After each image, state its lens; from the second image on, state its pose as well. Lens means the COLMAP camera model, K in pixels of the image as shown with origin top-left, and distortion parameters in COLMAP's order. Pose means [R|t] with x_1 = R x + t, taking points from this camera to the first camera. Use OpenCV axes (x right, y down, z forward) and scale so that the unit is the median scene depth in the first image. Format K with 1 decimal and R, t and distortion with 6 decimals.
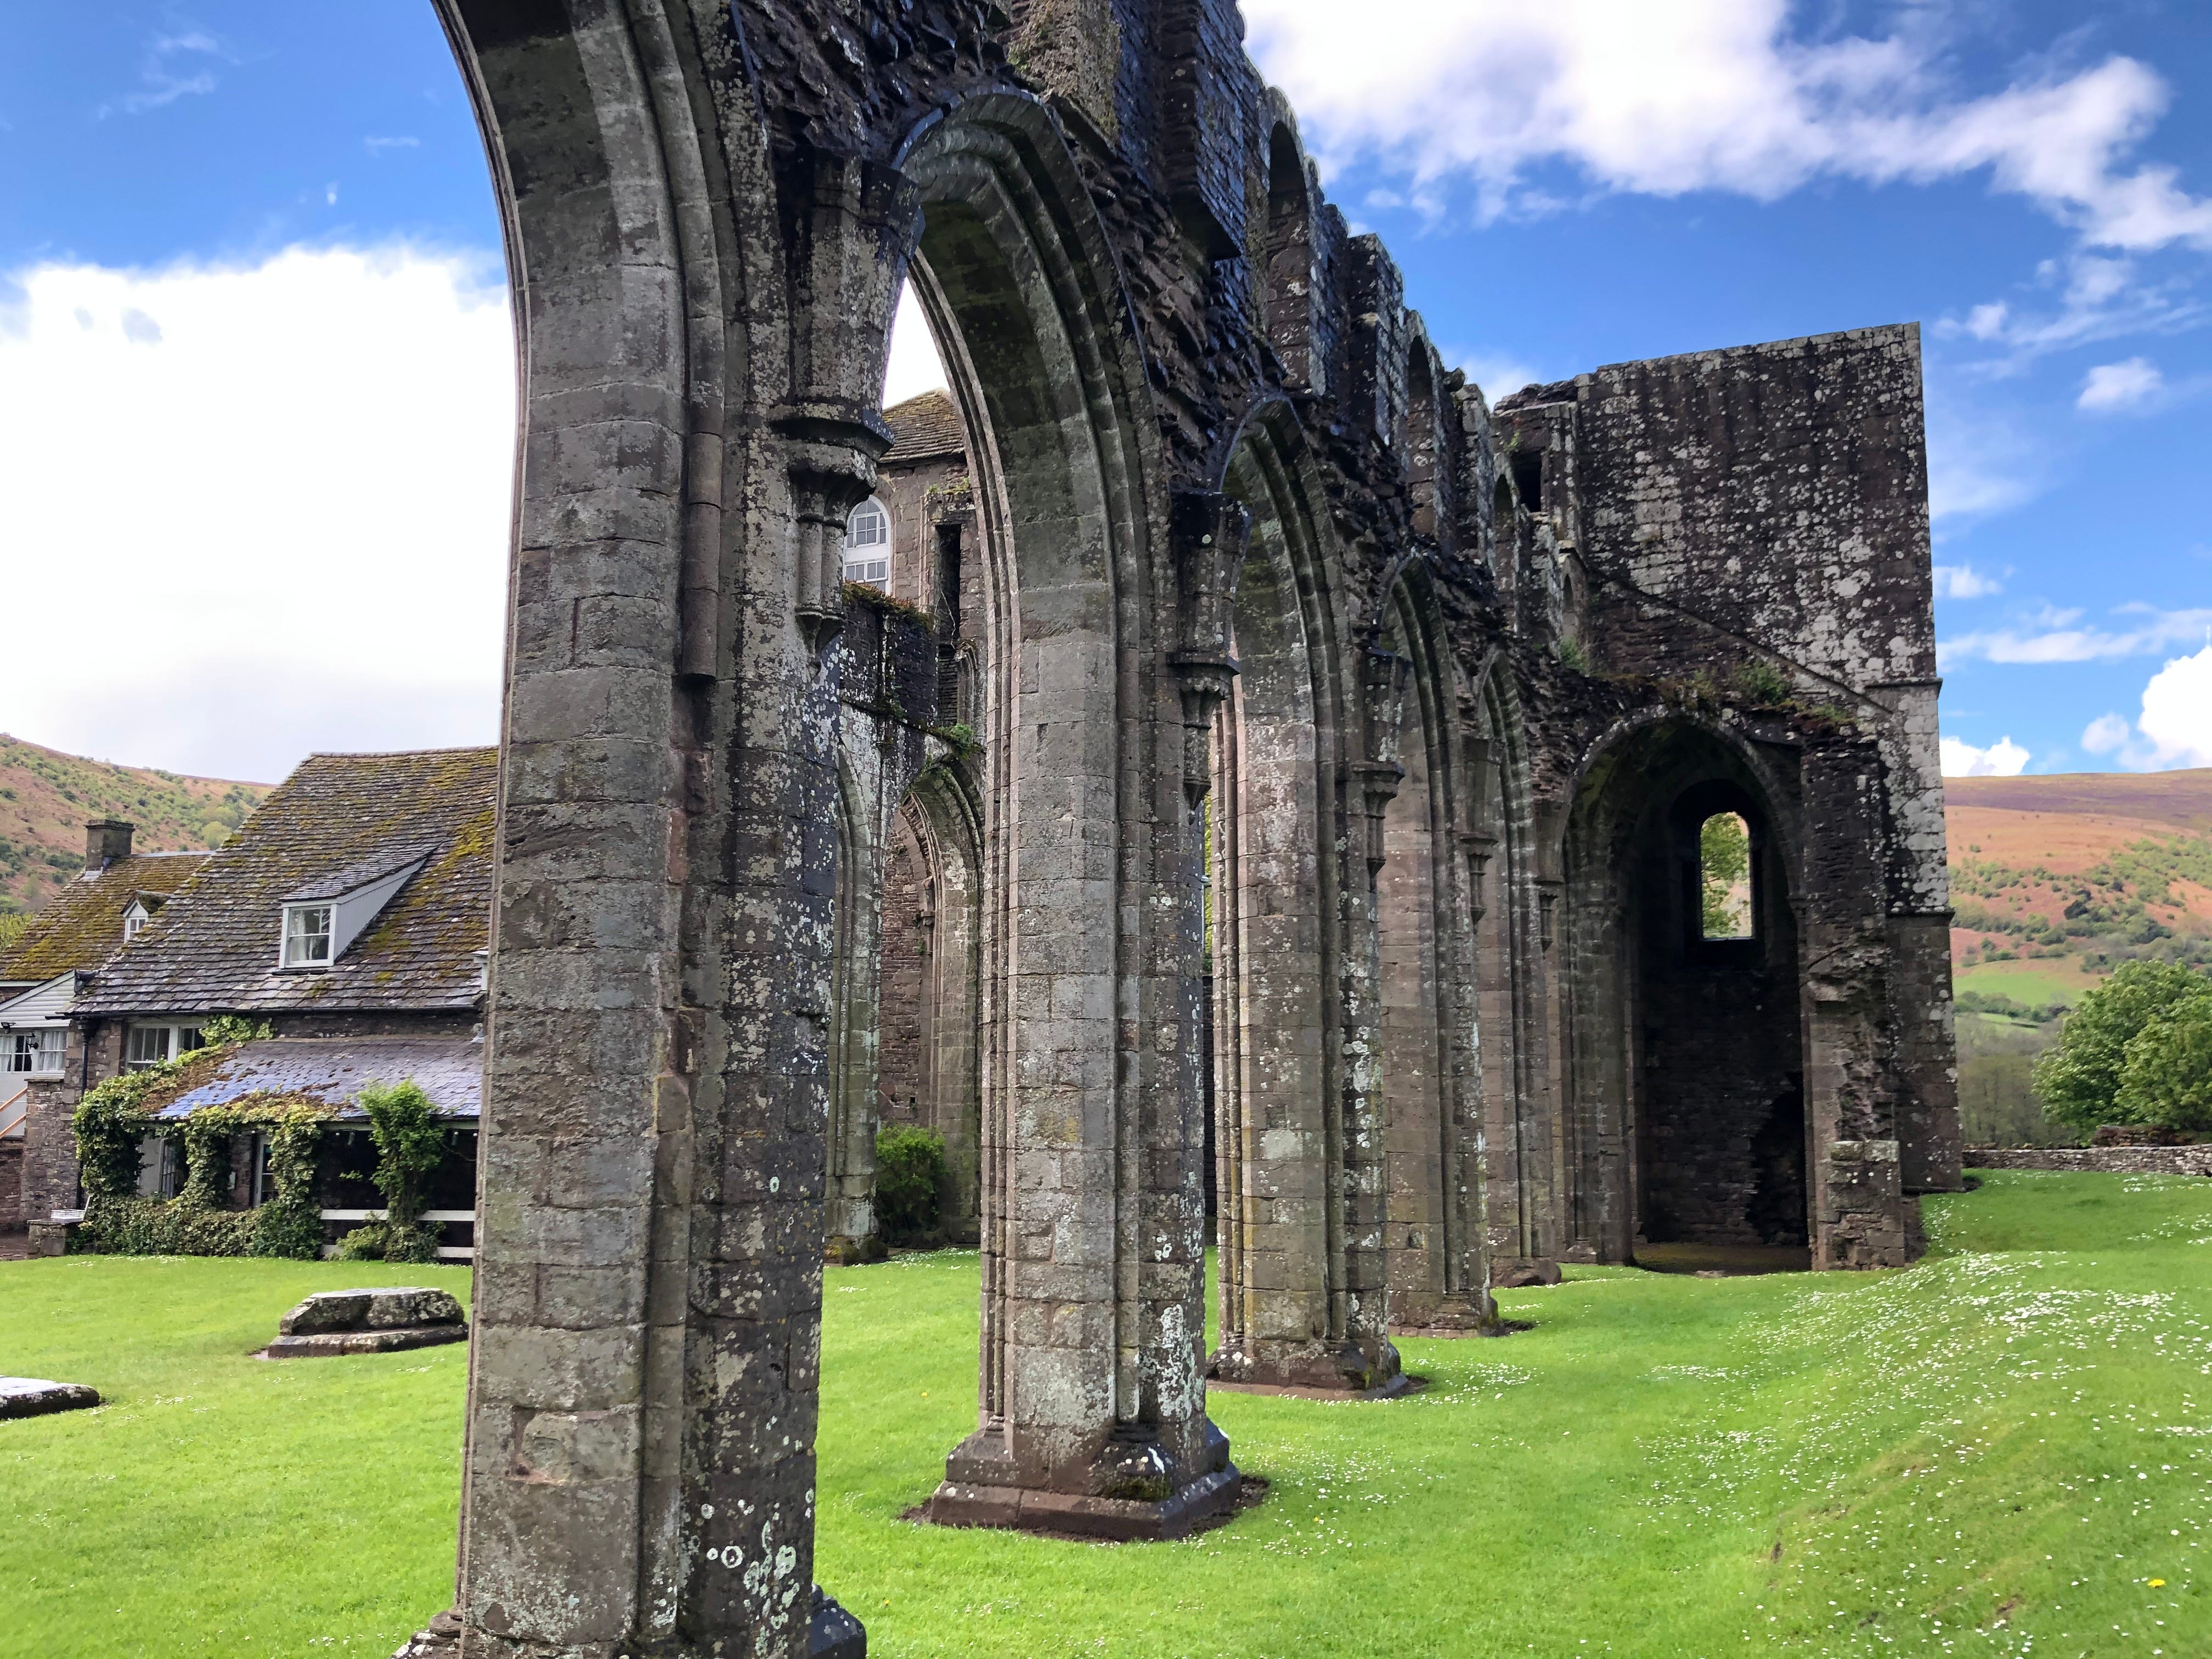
lens RADIAL K [[1838.6, 0, 1100.9], [0, 1838.6, 832.5], [0, 0, 1]] dist [0.051322, -0.016378]
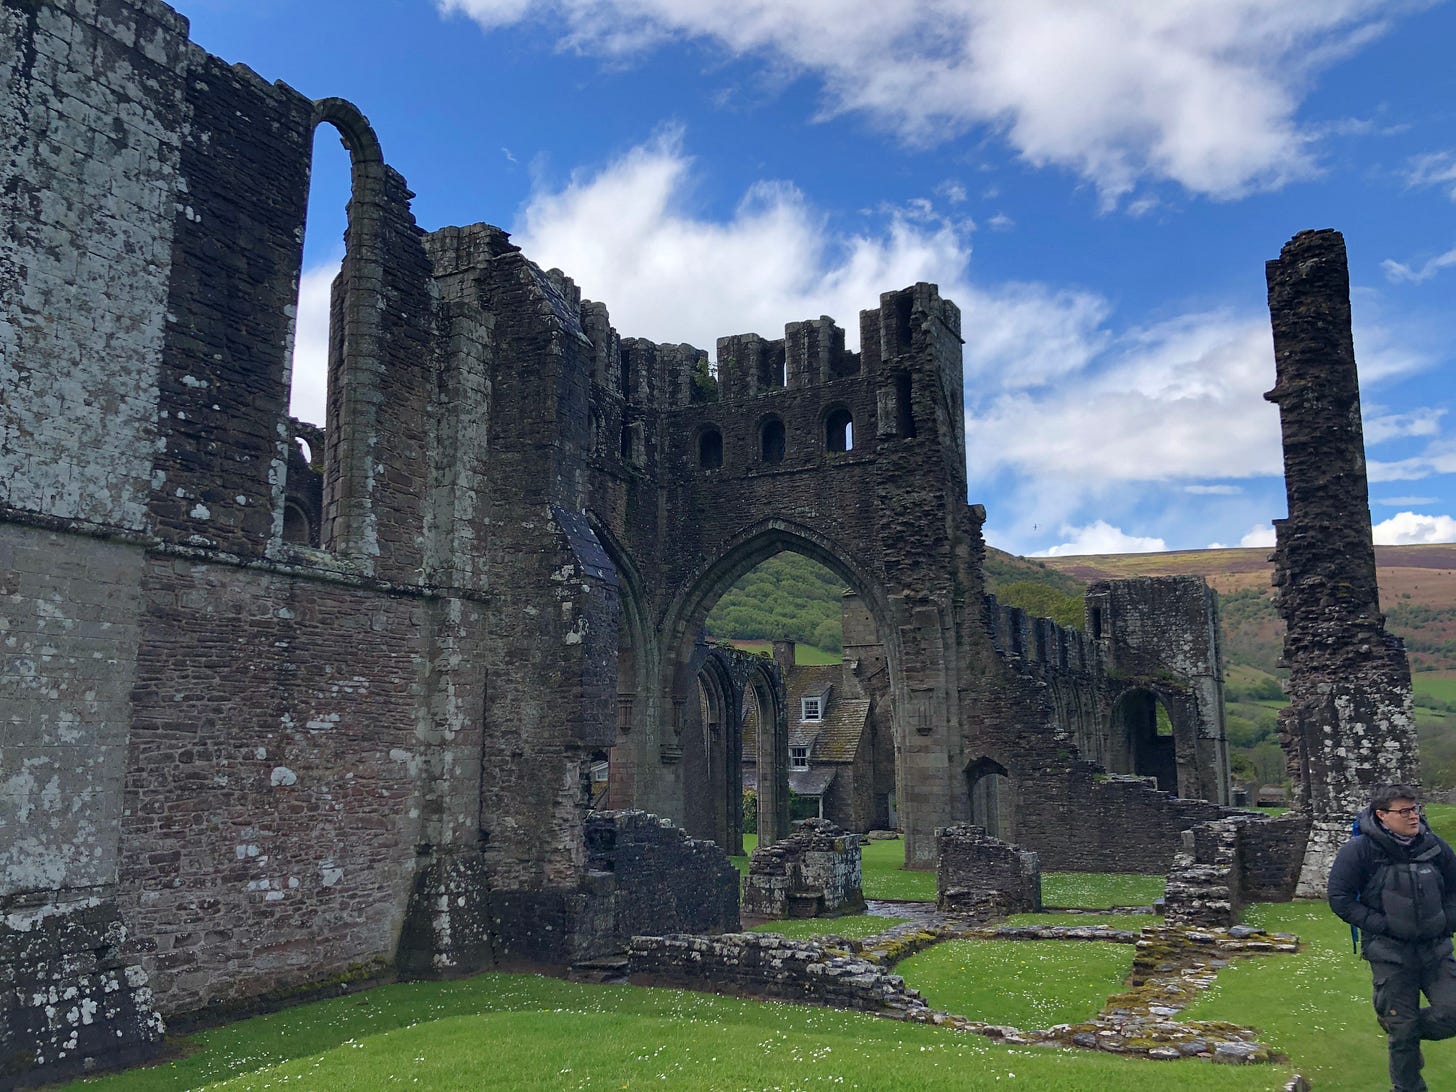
lens RADIAL K [[1210.2, 0, 731.9], [0, 1210.2, 546.4], [0, 0, 1]] dist [0.051322, -0.016378]
pose [[0.997618, -0.019829, -0.066076, -0.328689], [0.017407, 0.999163, -0.037027, -0.254340], [0.066755, 0.035789, 0.997127, -1.457032]]
